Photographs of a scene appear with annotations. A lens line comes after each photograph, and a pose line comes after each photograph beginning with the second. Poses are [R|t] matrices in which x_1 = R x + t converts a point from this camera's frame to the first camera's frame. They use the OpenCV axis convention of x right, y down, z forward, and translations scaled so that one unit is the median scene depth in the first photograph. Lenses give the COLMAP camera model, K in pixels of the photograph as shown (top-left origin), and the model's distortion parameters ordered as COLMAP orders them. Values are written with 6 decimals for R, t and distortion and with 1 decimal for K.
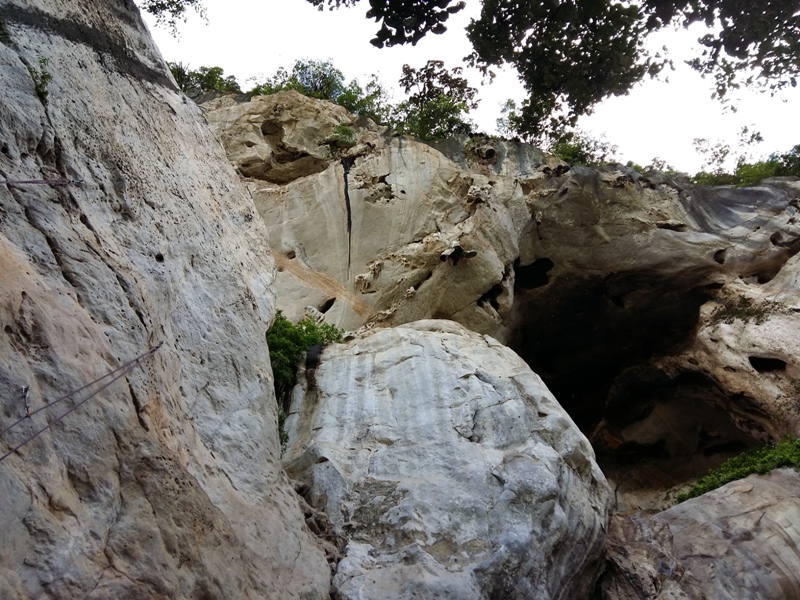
lens RADIAL K [[639.1, 0, 400.2], [0, 639.1, 302.2], [0, 0, 1]] dist [0.062541, -0.131080]
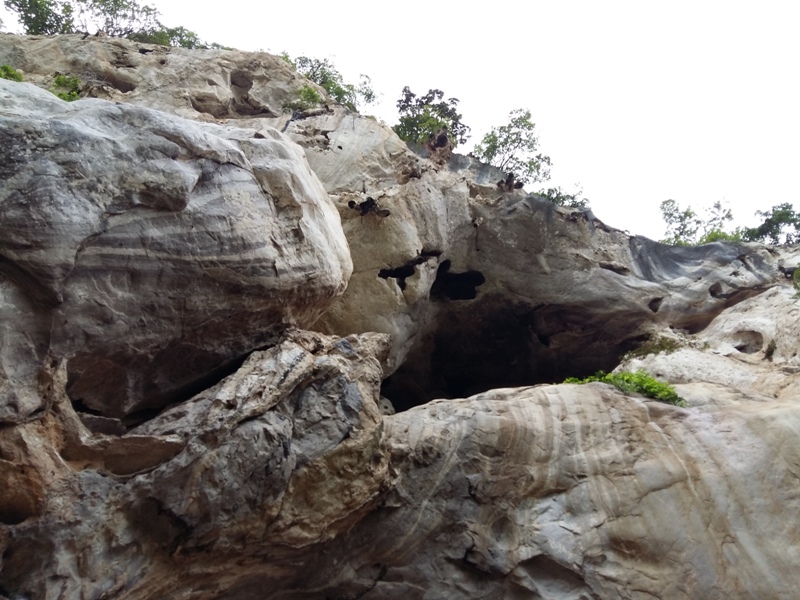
lens RADIAL K [[639.1, 0, 394.5], [0, 639.1, 296.7], [0, 0, 1]] dist [0.062541, -0.131080]
pose [[0.965071, 0.260815, -0.024765, 0.147937], [-0.261512, 0.953310, -0.151032, 0.143999], [-0.015783, 0.152233, 0.988219, 0.092444]]
